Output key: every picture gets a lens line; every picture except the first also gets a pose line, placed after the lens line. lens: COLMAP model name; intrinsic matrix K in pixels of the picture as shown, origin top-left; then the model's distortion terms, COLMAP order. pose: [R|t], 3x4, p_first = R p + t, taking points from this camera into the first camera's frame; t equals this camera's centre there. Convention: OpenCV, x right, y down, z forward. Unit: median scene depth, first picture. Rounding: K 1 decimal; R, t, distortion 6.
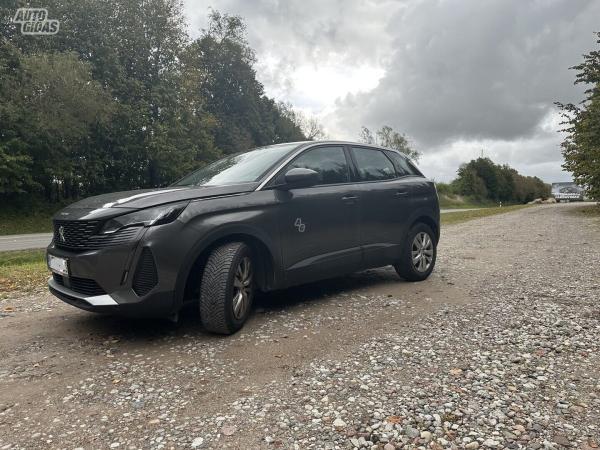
lens RADIAL K [[423.9, 0, 294.4], [0, 423.9, 224.8], [0, 0, 1]] dist [0.058202, -0.062188]
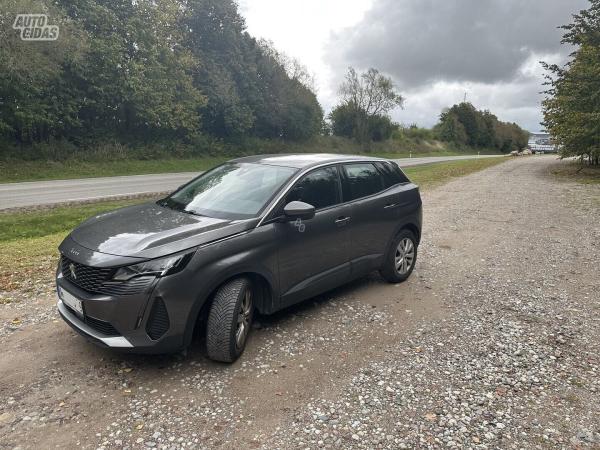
lens RADIAL K [[423.3, 0, 300.0], [0, 423.3, 225.0], [0, 0, 1]] dist [0.057180, -0.061784]
pose [[0.997891, 0.019746, 0.061833, -0.054699], [-0.028077, 0.990184, 0.136918, -0.264071], [-0.058522, -0.138366, 0.988651, -0.062434]]
